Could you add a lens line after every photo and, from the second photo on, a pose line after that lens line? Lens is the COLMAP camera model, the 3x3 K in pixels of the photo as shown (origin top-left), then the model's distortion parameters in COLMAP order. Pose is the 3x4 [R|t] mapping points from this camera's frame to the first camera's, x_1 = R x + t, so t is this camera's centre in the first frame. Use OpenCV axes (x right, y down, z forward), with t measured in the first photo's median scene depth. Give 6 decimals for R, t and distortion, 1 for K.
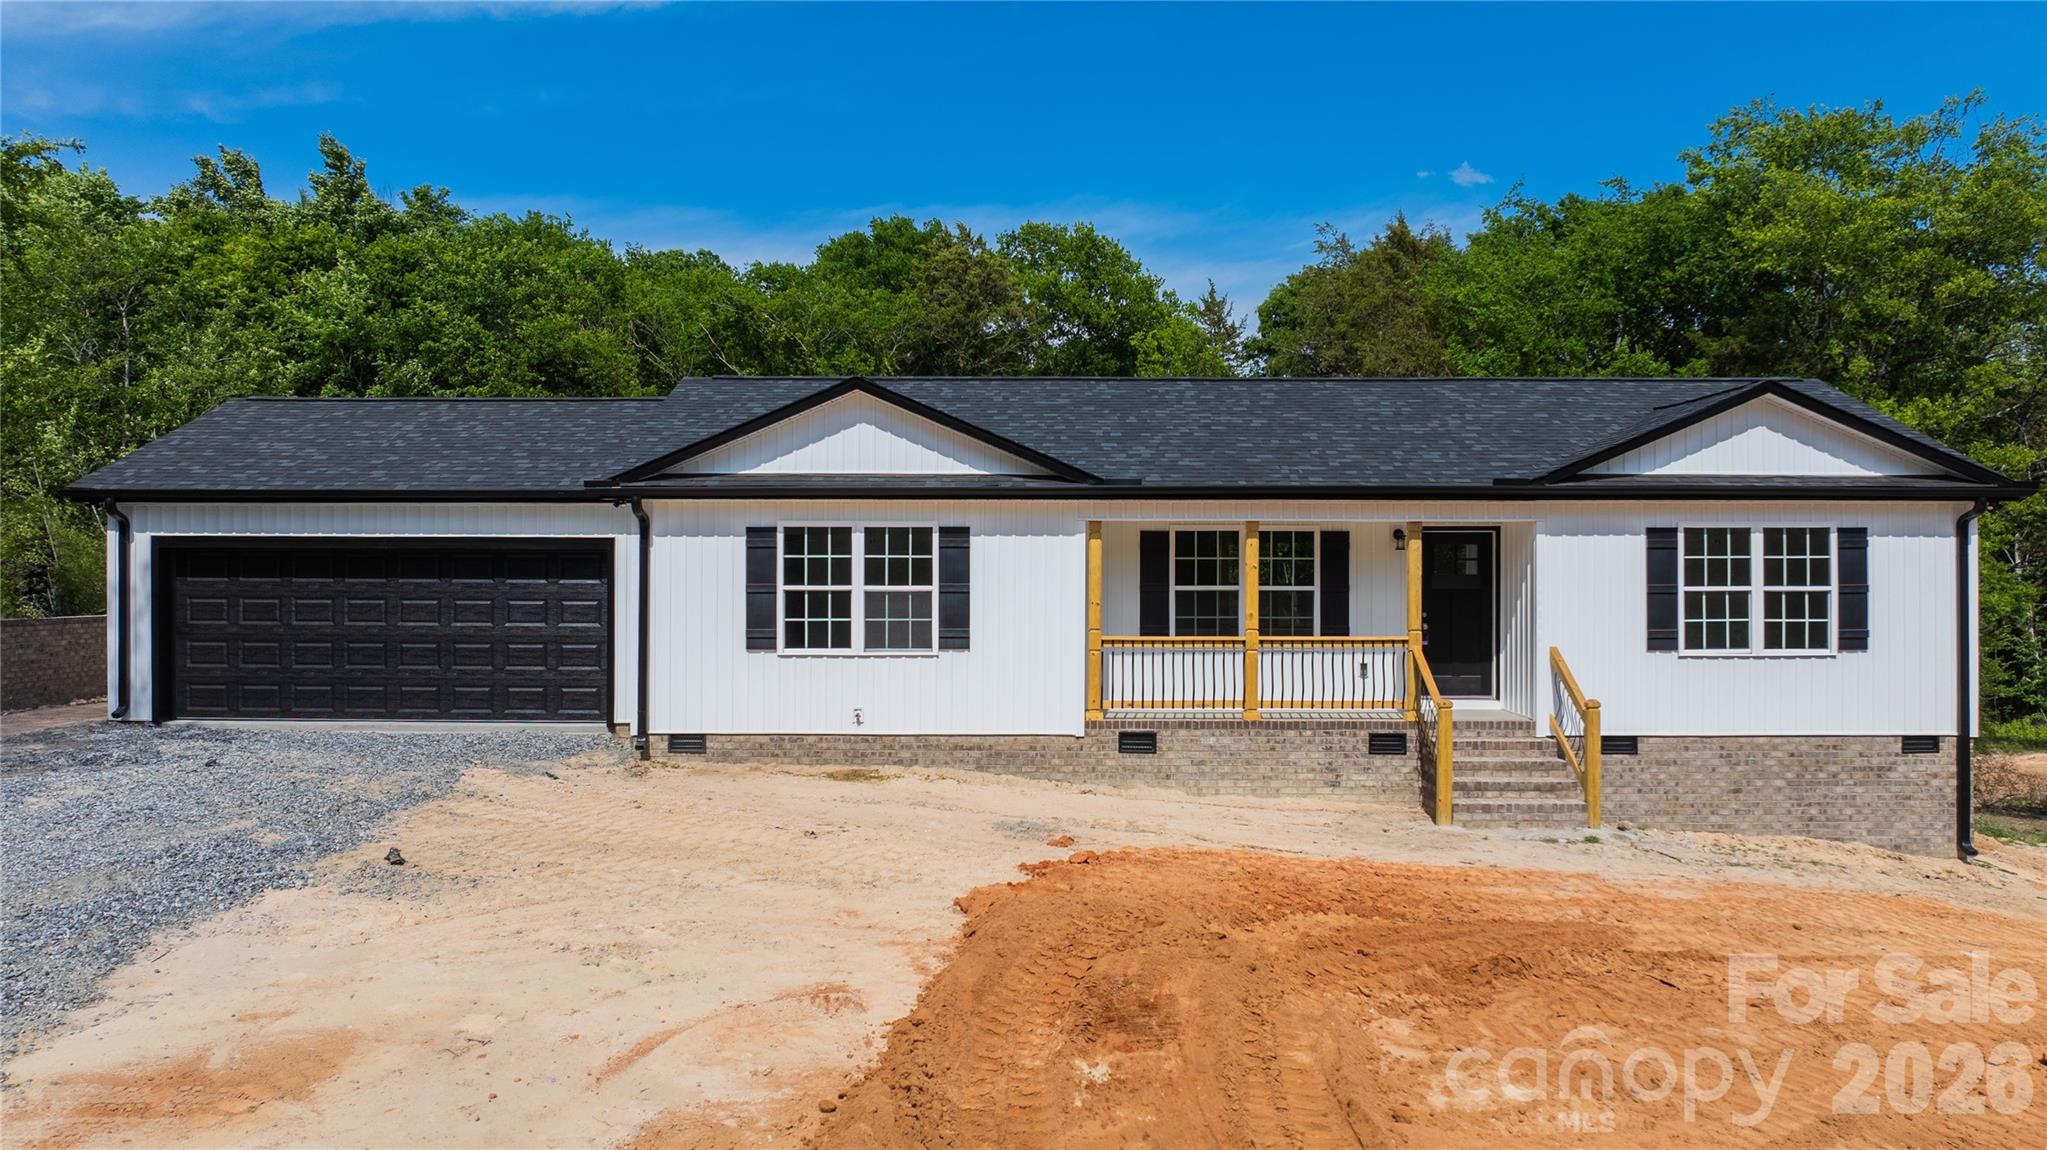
lens RADIAL K [[1468.4, 0, 1015.3], [0, 1468.4, 571.7], [0, 0, 1]] dist [-0.020194, -0.003923]
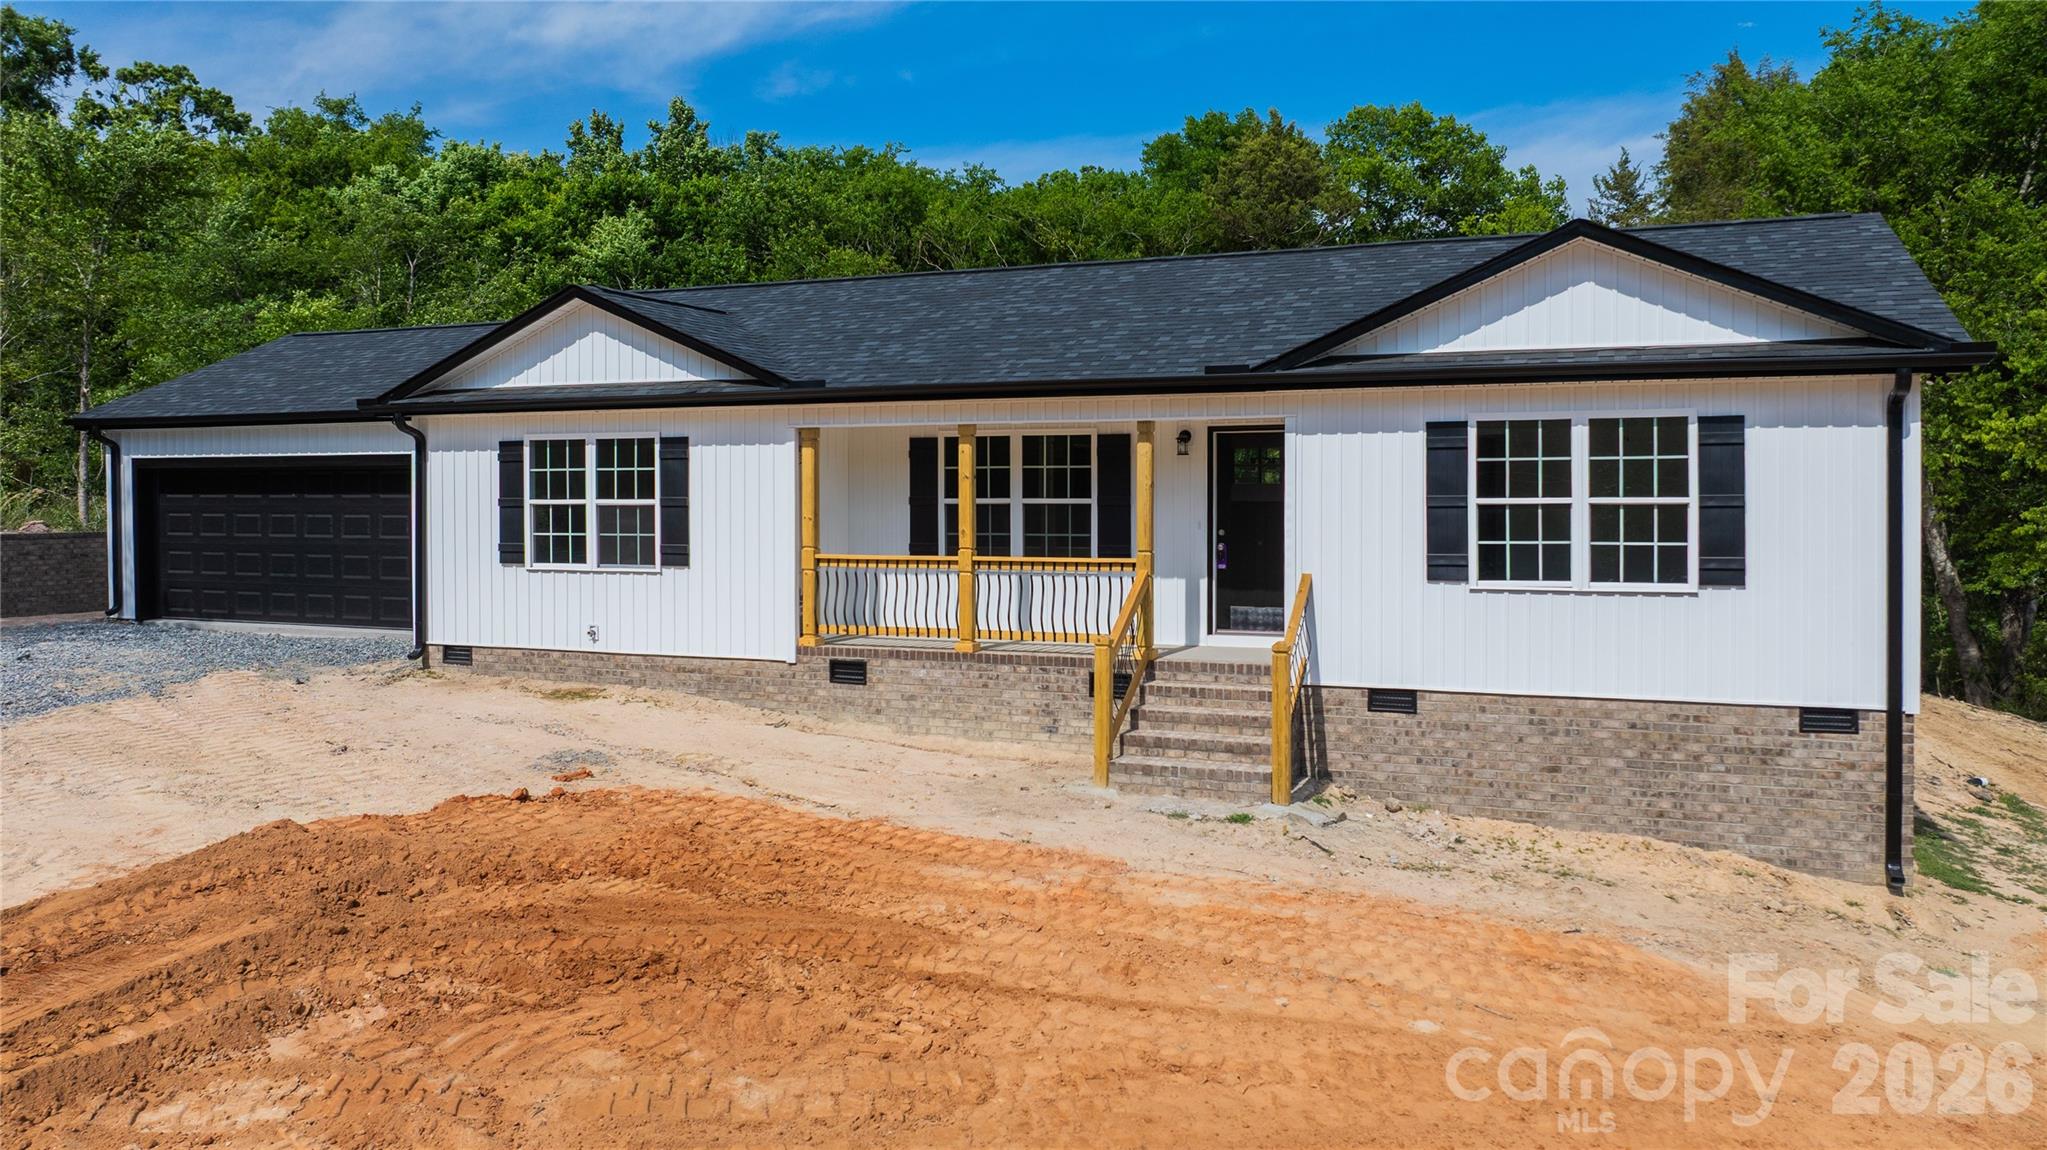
lens RADIAL K [[1475.5, 0, 1031.2], [0, 1475.5, 513.8], [0, 0, 1]] dist [0.002403, -0.072928]
pose [[0.930060, 0.001375, -0.367405, 0.522870], [0.005710, 0.999818, 0.018196, 0.002939], [0.367363, -0.019022, 0.929883, 0.197061]]
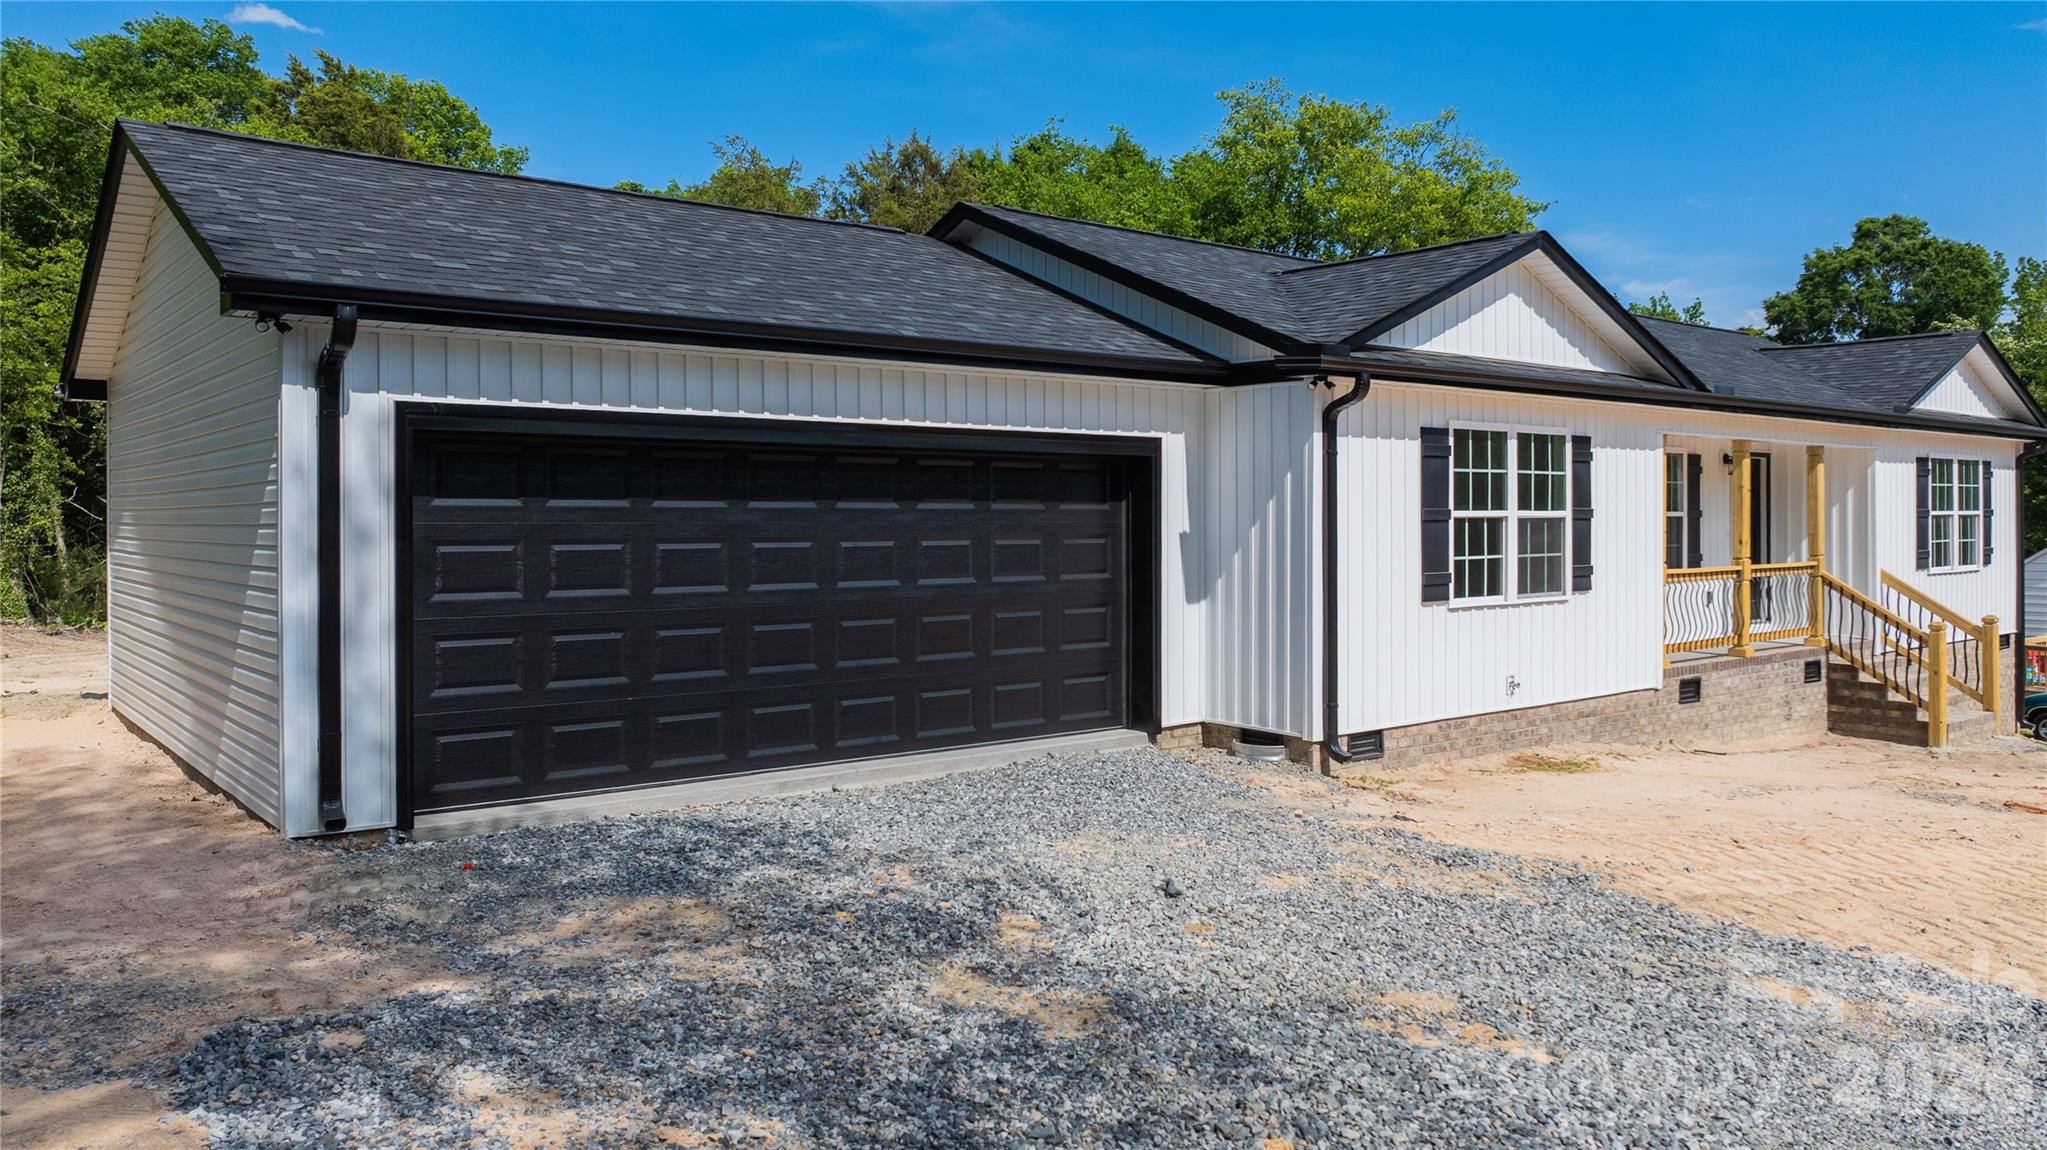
lens RADIAL K [[1475.5, 0, 1031.2], [0, 1475.5, 513.8], [0, 0, 1]] dist [0.002403, -0.072928]
pose [[0.772131, -0.002776, 0.635457, -0.771094], [0.000881, 0.999994, 0.003298, 0.008590], [-0.635463, -0.001987, 0.772129, 0.575679]]
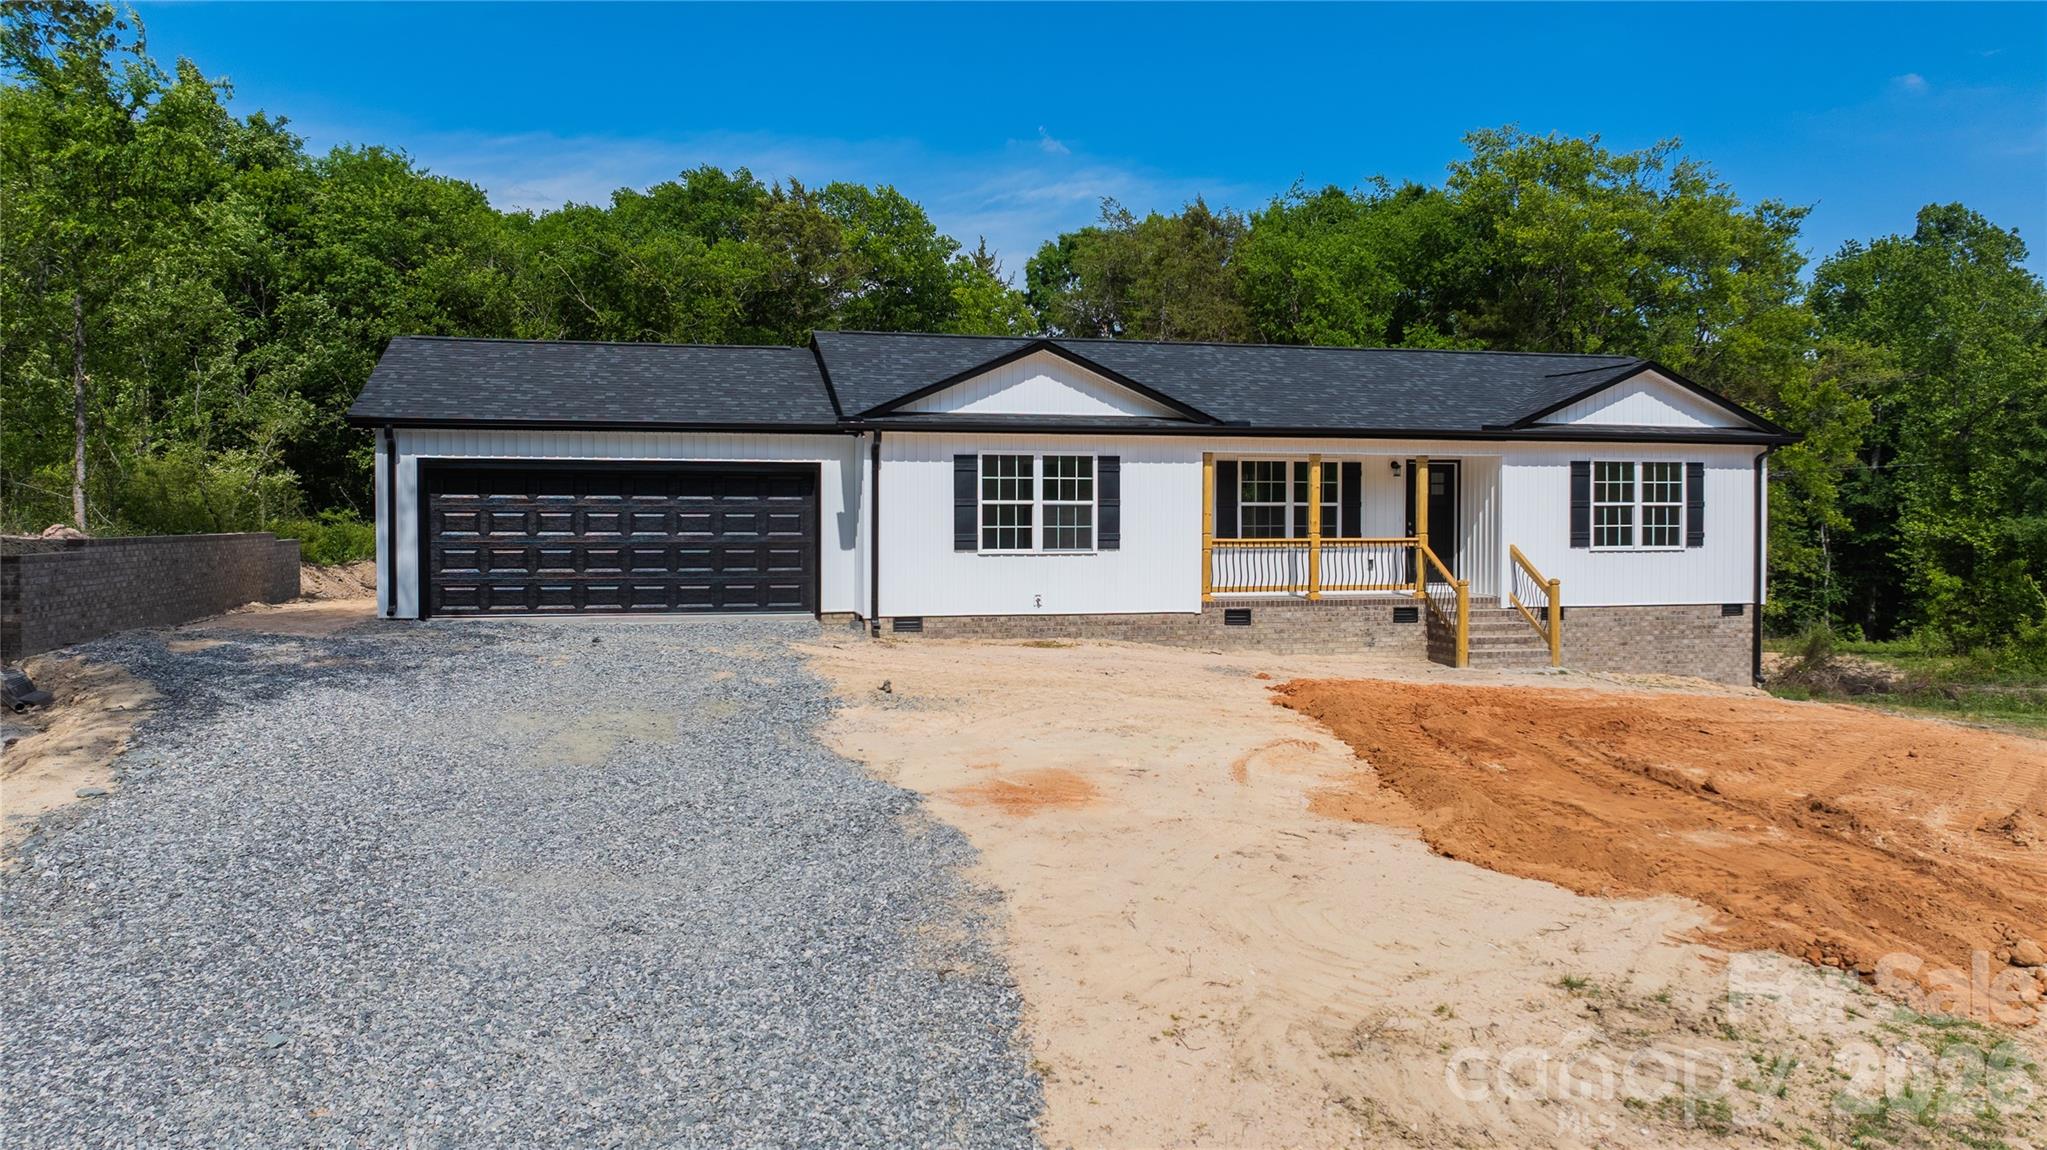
lens RADIAL K [[1456.5, 0, 1022.0], [0, 1456.5, 547.1], [0, 0, 1]] dist [-0.012642, -0.003326]
pose [[0.969780, -0.005805, 0.243913, -0.435603], [0.000231, 0.999738, 0.022874, 0.021257], [-0.243982, -0.022127, 0.969527, -0.248937]]
